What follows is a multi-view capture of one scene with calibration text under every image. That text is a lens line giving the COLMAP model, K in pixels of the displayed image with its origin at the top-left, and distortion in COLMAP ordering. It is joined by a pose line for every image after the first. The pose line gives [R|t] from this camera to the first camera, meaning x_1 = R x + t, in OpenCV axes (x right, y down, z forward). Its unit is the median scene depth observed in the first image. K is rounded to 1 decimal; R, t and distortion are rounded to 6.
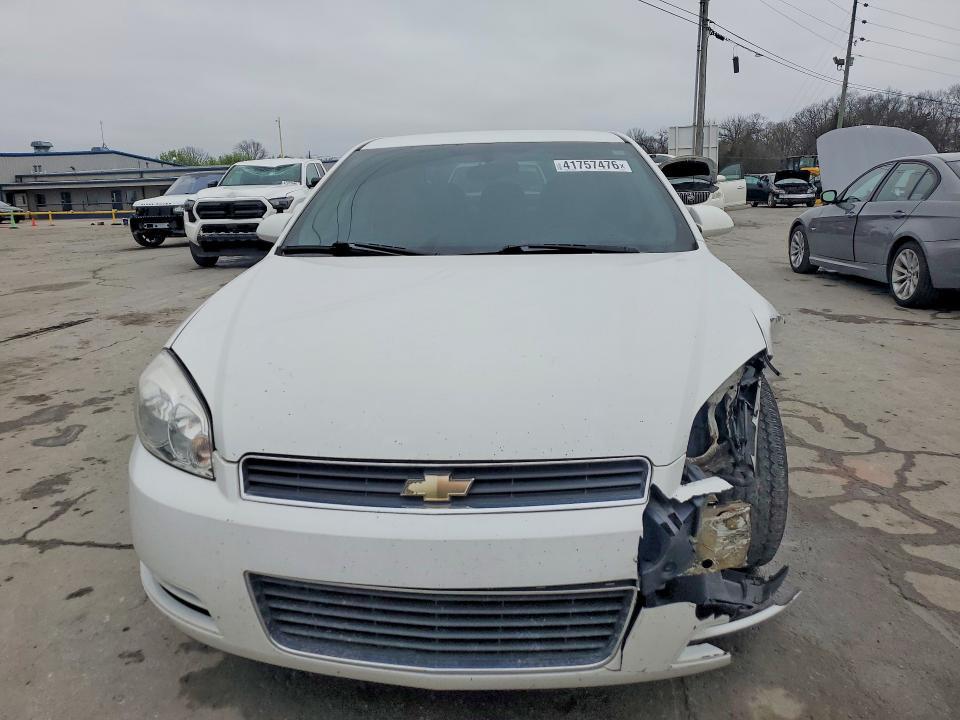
lens RADIAL K [[785.1, 0, 480.0], [0, 785.1, 360.0], [0, 0, 1]] dist [0.041442, -0.010269]
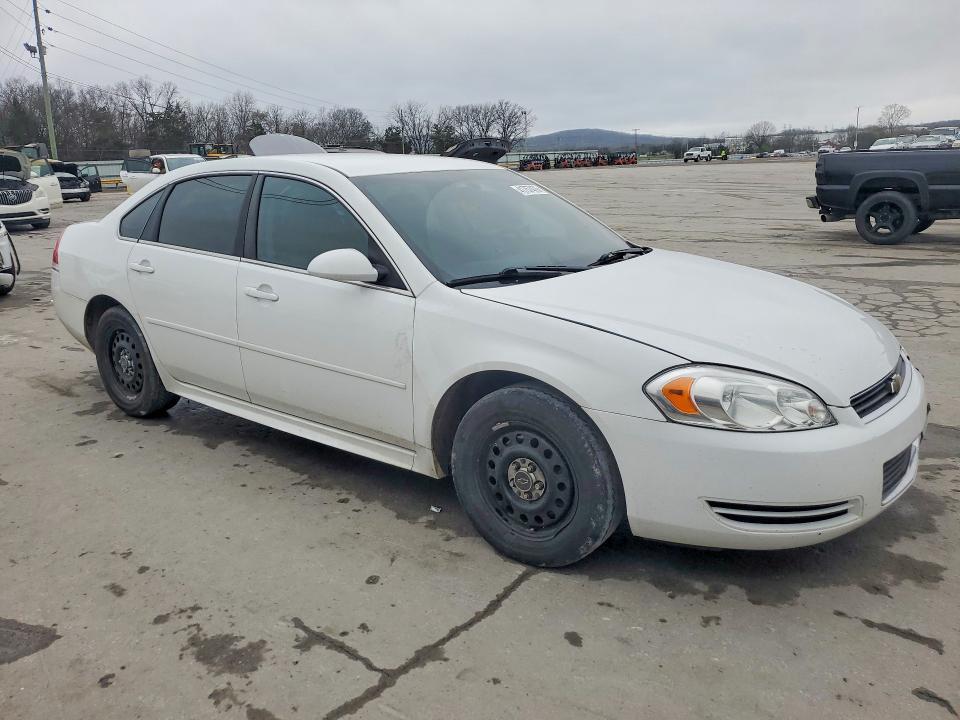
lens RADIAL K [[785.1, 0, 480.0], [0, 785.1, 360.0], [0, 0, 1]] dist [0.041442, -0.010269]
pose [[0.505119, -0.212477, 0.836486, -0.202717], [0.197291, 0.971984, 0.127759, -0.030805], [-0.840197, 0.100498, 0.532888, 0.081423]]
